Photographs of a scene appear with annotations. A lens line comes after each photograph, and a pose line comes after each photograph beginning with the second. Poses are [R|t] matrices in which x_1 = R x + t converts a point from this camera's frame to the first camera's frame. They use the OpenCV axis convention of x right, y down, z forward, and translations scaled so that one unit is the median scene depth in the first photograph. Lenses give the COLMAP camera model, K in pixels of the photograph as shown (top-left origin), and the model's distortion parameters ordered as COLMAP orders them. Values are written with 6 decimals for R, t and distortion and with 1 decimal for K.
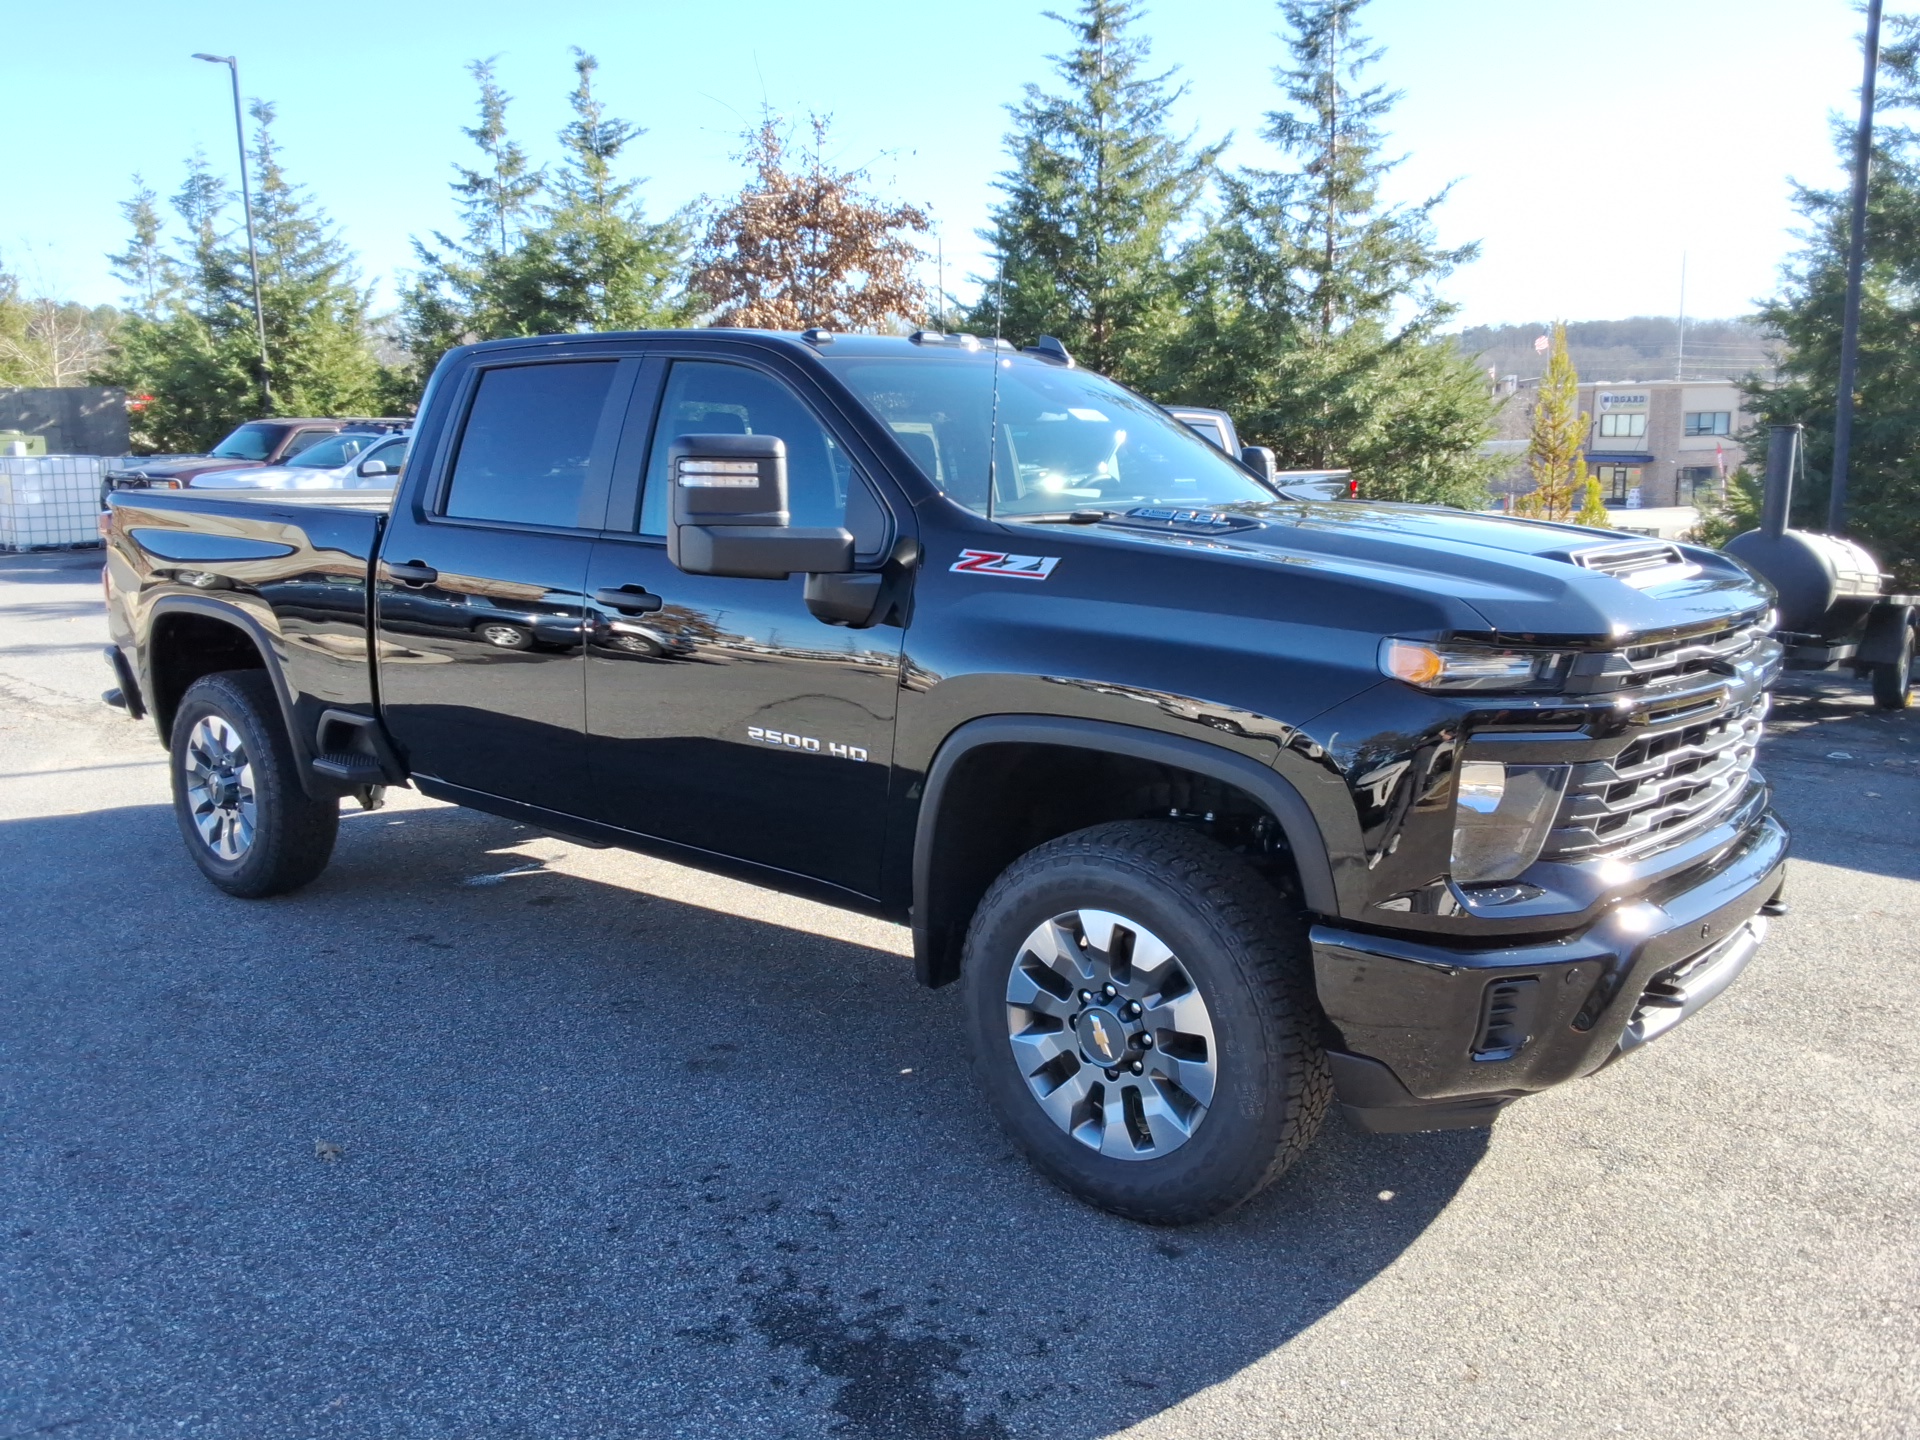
lens RADIAL K [[1546.0, 0, 968.8], [0, 1546.0, 711.3], [0, 0, 1]] dist [0.093019, -0.143433]
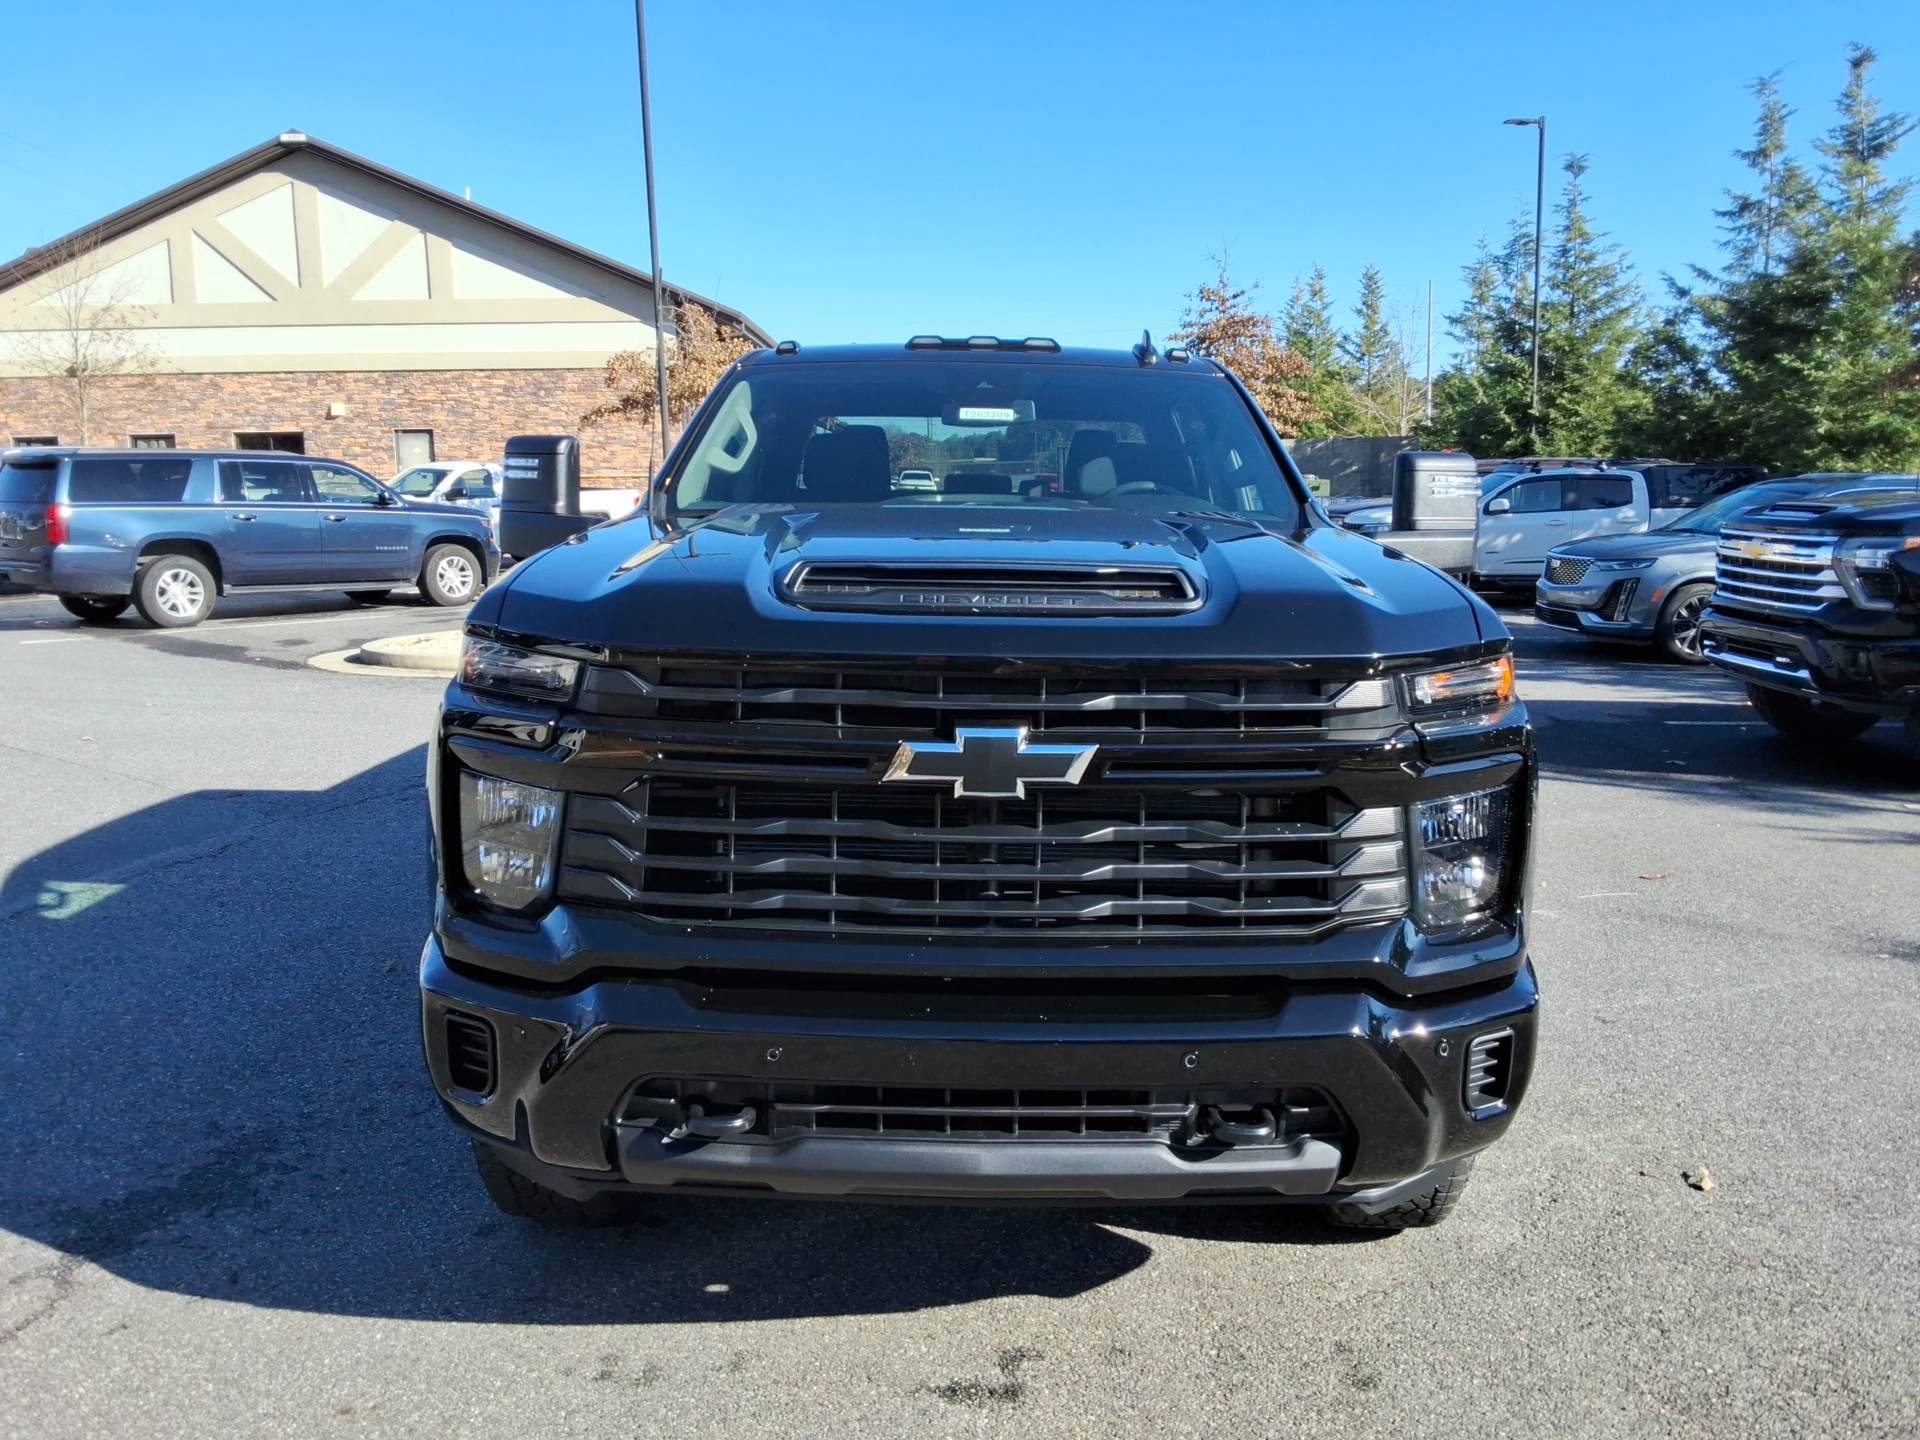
lens RADIAL K [[1546.0, 0, 977.3], [0, 1546.0, 707.8], [0, 0, 1]] dist [0.093019, -0.143433]
pose [[0.633252, 0.112669, -0.765701, 0.145601], [-0.137909, 0.989940, 0.031611, -0.008628], [0.761560, 0.085580, 0.642420, 0.077326]]
